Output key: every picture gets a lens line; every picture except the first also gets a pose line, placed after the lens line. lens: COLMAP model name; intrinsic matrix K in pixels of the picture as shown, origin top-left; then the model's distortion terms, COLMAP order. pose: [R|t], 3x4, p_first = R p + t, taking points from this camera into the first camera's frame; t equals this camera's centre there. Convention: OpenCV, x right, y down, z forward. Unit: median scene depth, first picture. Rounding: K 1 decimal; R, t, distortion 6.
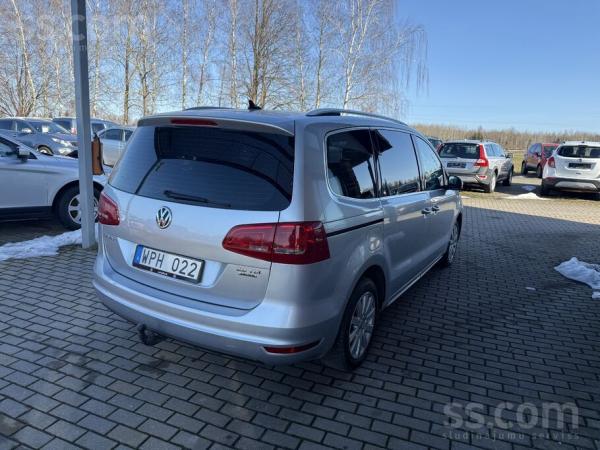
lens RADIAL K [[425.9, 0, 300.8], [0, 425.9, 226.0], [0, 0, 1]] dist [0.016568, -0.018491]
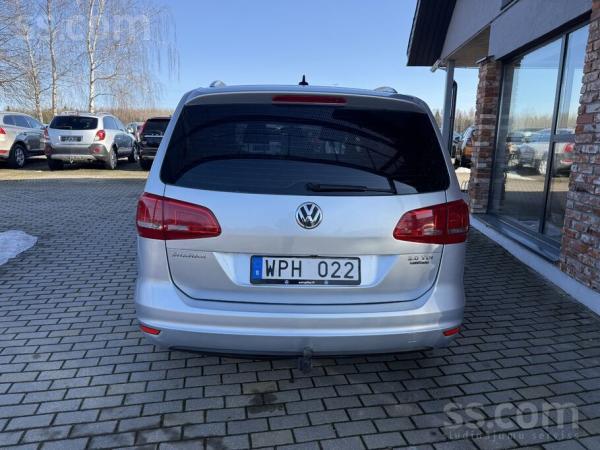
lens RADIAL K [[425.9, 0, 308.2], [0, 425.9, 214.8], [0, 0, 1]] dist [0.016568, -0.018491]
pose [[0.829075, -0.126087, 0.544735, -0.747440], [0.120404, 0.991646, 0.046278, -0.057520], [-0.546019, 0.027220, 0.837330, 0.300019]]
